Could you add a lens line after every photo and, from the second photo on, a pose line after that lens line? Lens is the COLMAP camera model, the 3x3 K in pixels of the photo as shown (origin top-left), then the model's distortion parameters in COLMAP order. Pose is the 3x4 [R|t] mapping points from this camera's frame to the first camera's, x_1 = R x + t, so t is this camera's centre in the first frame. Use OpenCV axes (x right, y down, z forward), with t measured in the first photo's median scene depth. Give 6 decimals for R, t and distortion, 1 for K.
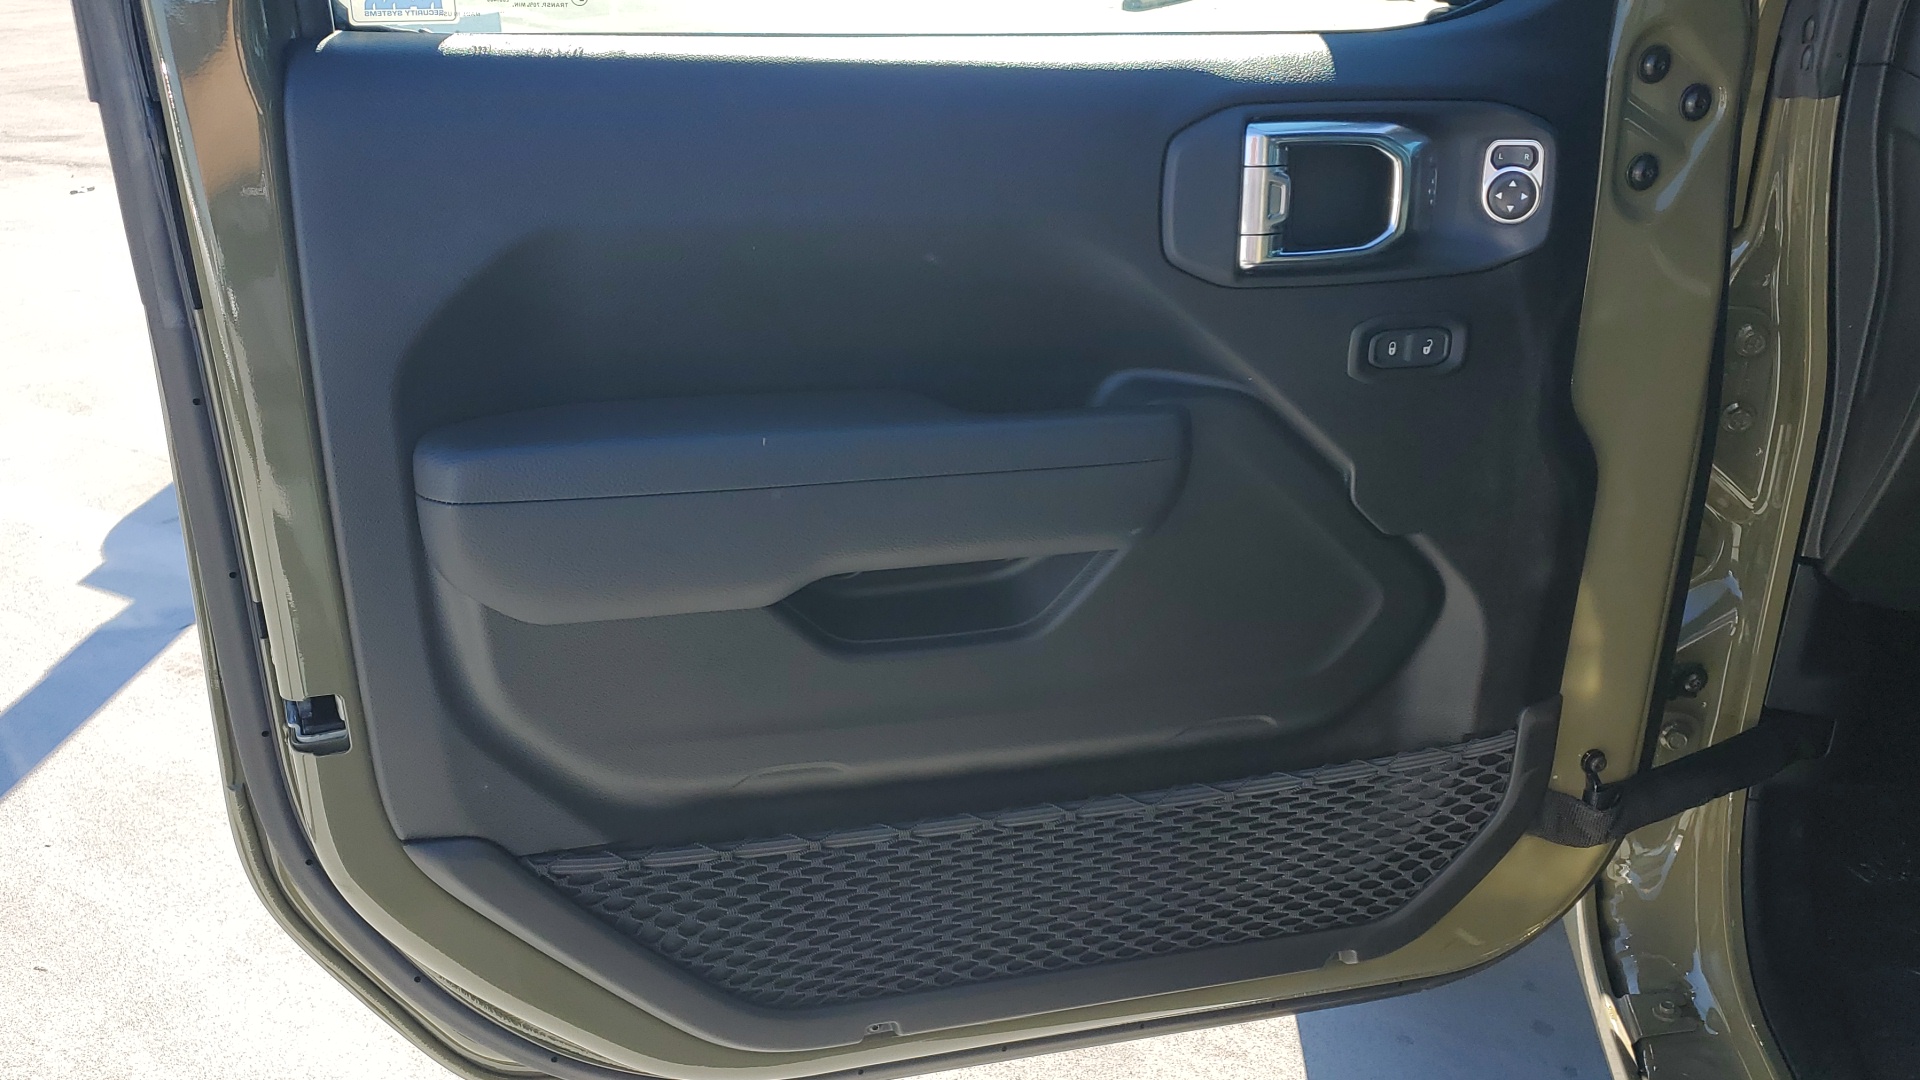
lens RADIAL K [[1586.9, 0, 958.4], [0, 1586.9, 574.7], [0, 0, 1]] dist [0.075032, -0.194774]
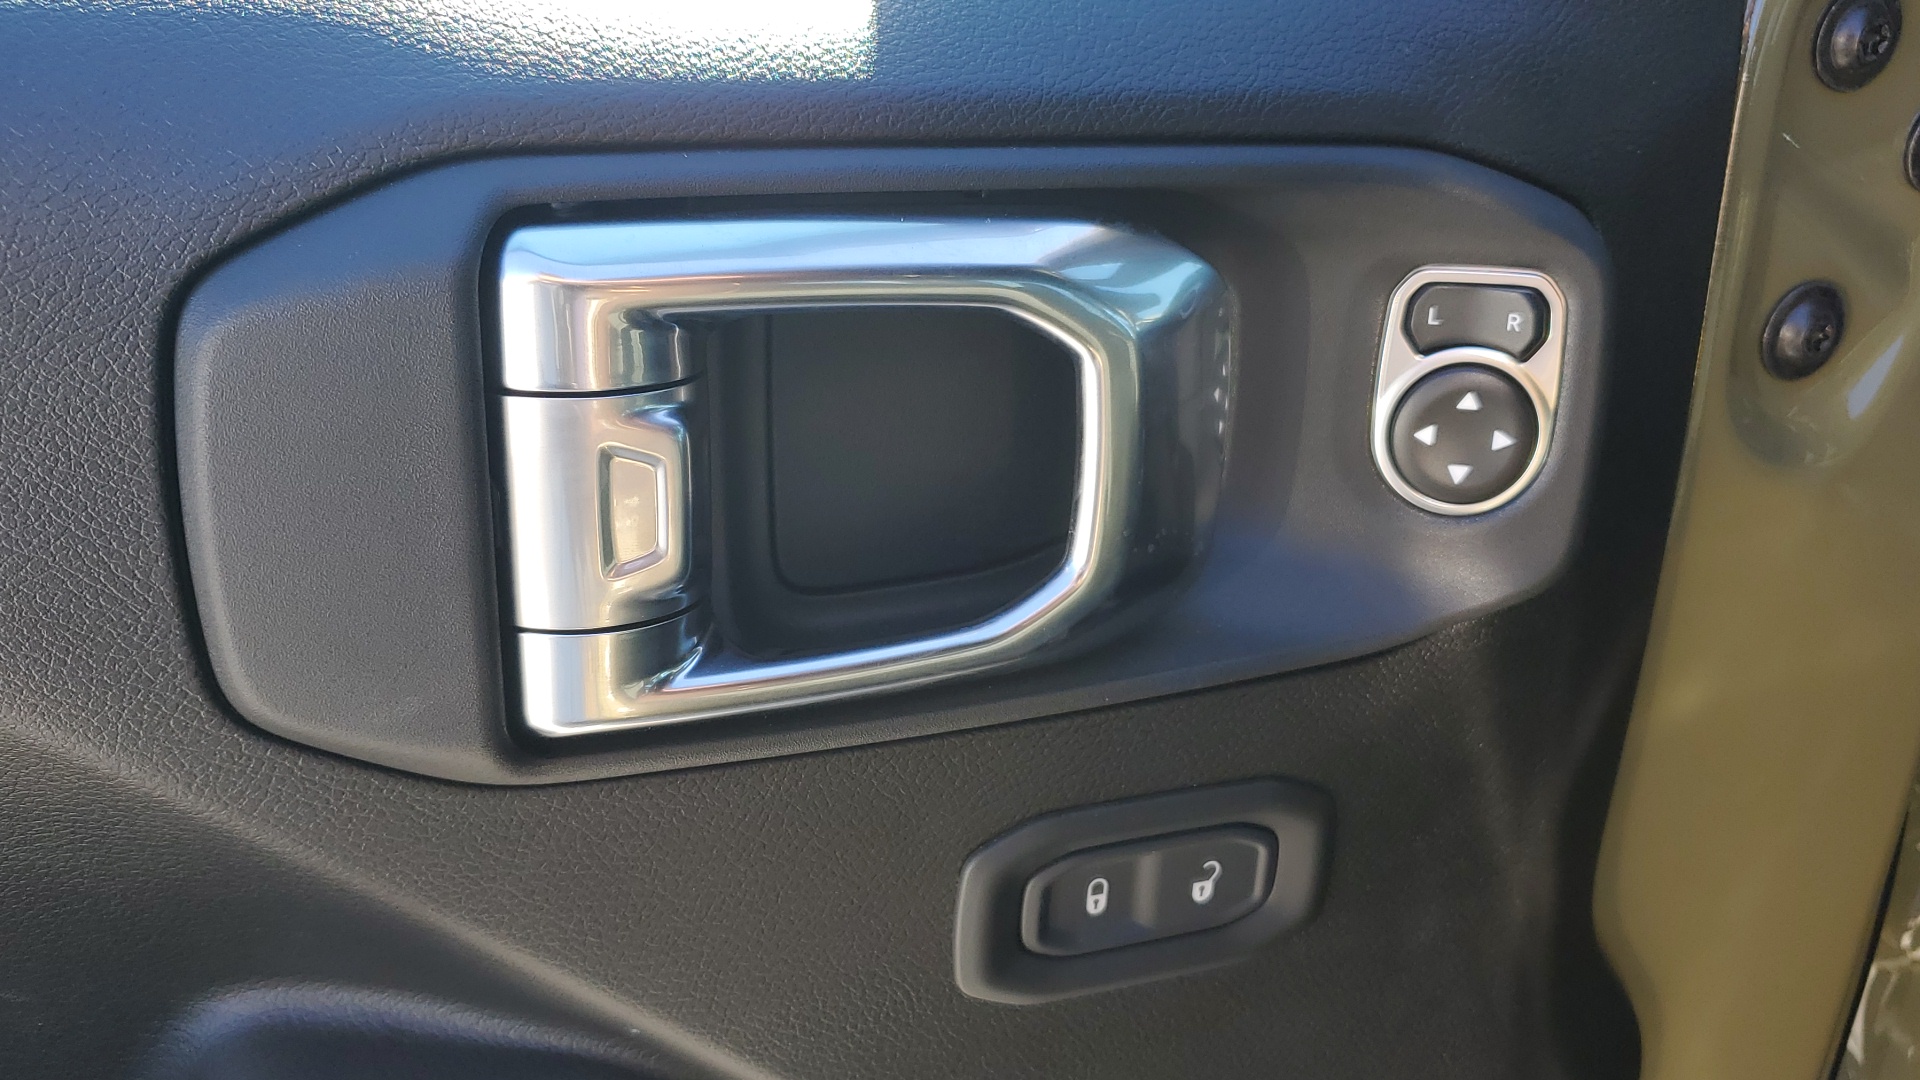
lens RADIAL K [[1586.9, 0, 958.4], [0, 1586.9, 574.7], [0, 0, 1]] dist [0.075032, -0.194774]
pose [[0.997485, 0.006155, 0.070607, 0.221220], [-0.009670, 0.998725, 0.049548, -0.224389], [-0.070212, -0.050106, 0.996273, 0.683294]]
